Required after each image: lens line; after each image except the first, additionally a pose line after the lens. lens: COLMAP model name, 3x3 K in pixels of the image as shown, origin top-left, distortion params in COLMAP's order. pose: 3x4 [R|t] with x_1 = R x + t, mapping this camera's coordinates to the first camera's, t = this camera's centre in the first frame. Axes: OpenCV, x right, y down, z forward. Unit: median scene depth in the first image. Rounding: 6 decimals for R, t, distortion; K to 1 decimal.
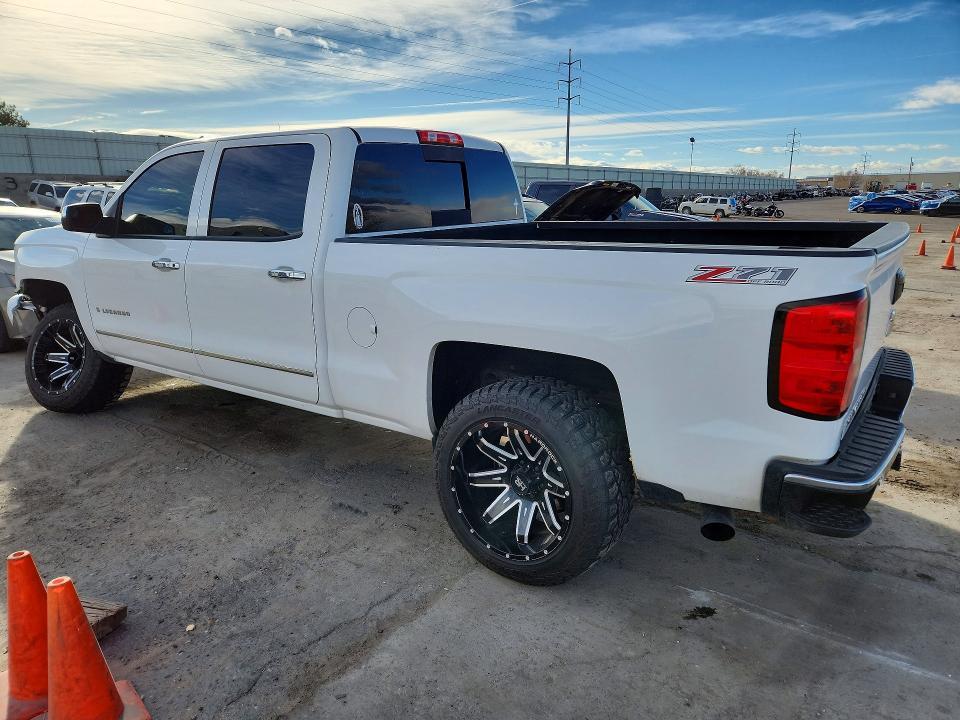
lens RADIAL K [[741.9, 0, 480.0], [0, 741.9, 360.0], [0, 0, 1]] dist [0.008391, -0.001708]
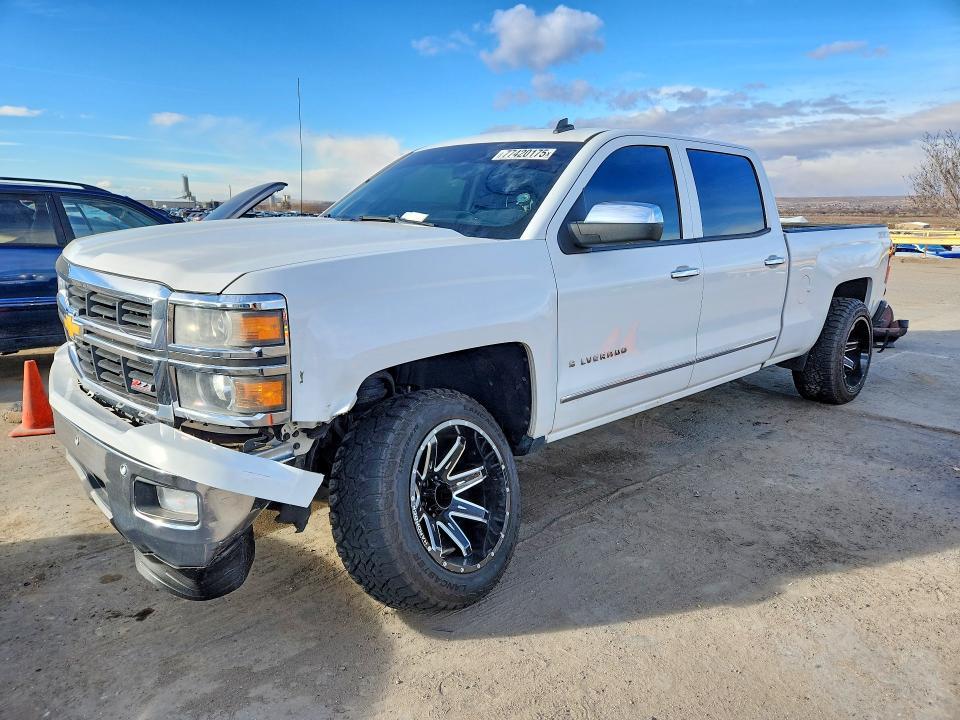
lens RADIAL K [[741.9, 0, 480.0], [0, 741.9, 360.0], [0, 0, 1]] dist [0.008391, -0.001708]
pose [[0.100196, -0.197251, 0.975219, -1.457427], [0.190889, 0.965755, 0.175724, -0.253194], [-0.976485, 0.168552, 0.134418, 1.263302]]
